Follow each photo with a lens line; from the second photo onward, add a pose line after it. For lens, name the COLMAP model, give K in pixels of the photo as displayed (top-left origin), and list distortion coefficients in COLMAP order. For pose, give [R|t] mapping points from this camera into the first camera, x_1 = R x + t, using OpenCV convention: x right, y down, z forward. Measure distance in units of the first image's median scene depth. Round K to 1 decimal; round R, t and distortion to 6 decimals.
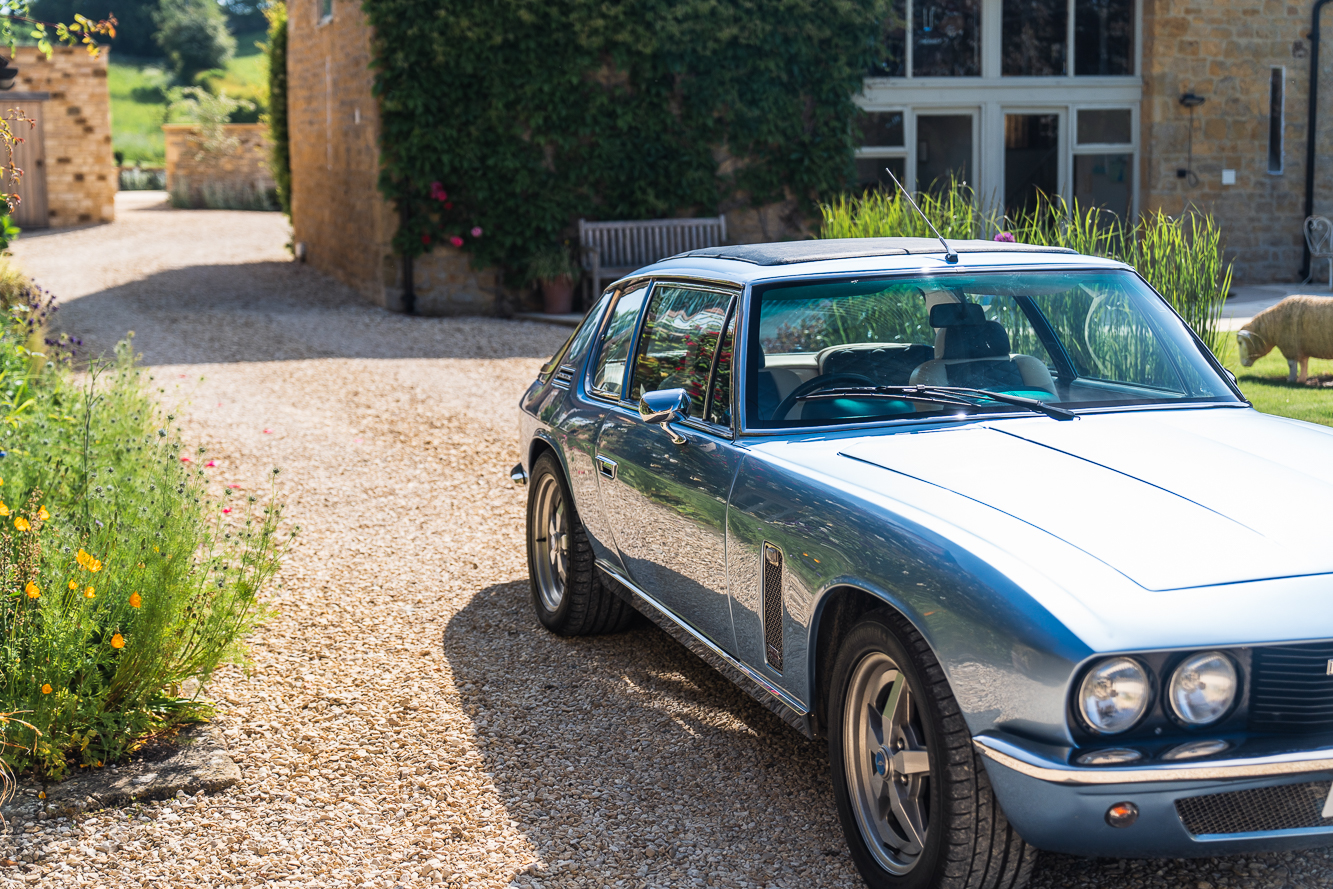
lens RADIAL K [[2009.9, 0, 670.1], [0, 2009.9, 443.2], [0, 0, 1]] dist [0.018996, -0.047386]
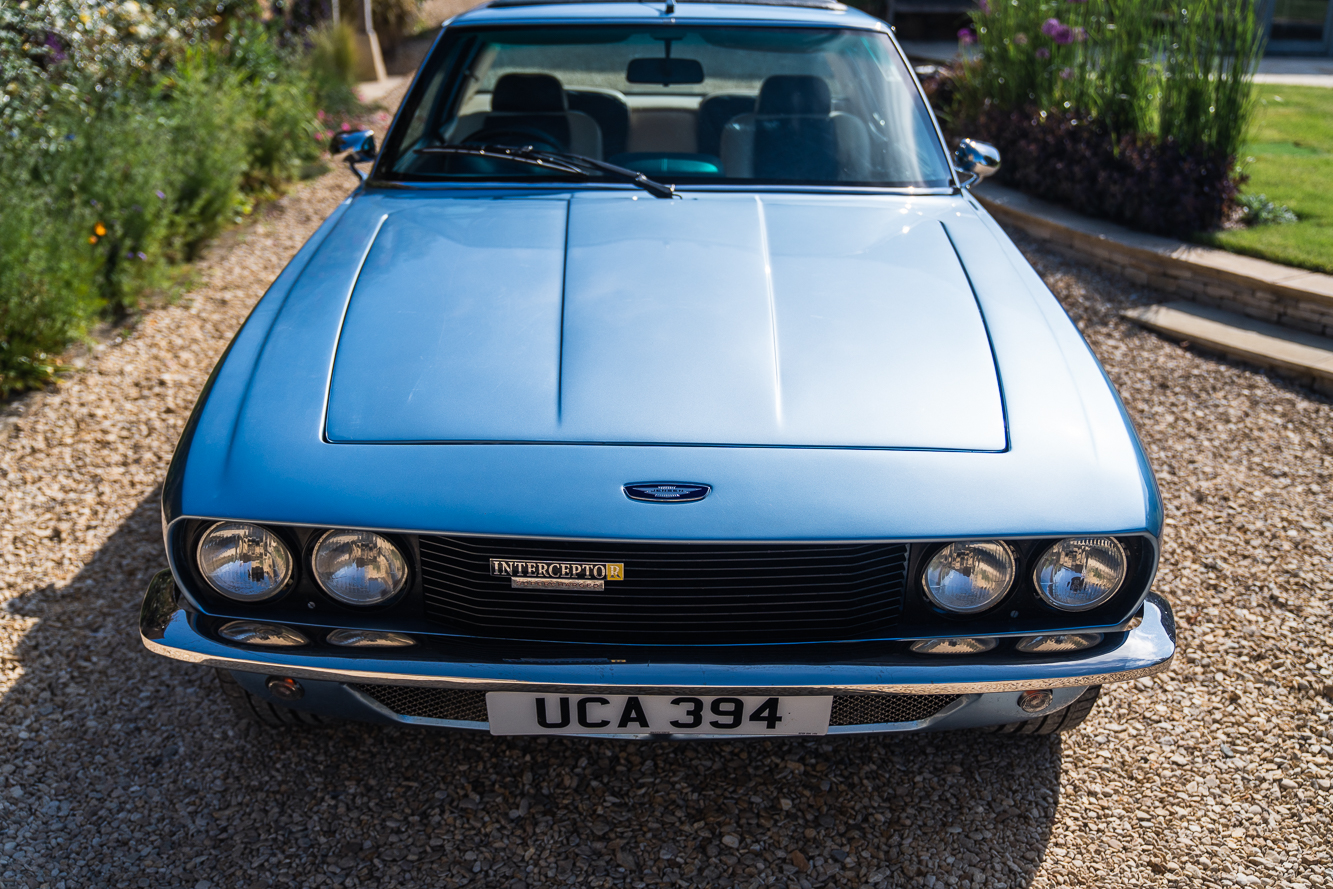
lens RADIAL K [[1381.9, 0, 668.4], [0, 1381.9, 443.0], [0, 0, 1]] dist [-0.007661, -0.000672]
pose [[0.943536, 0.141813, -0.299380, 0.125405], [-0.070466, 0.968973, 0.236909, -0.016393], [0.323688, -0.202436, 0.924254, 0.122004]]
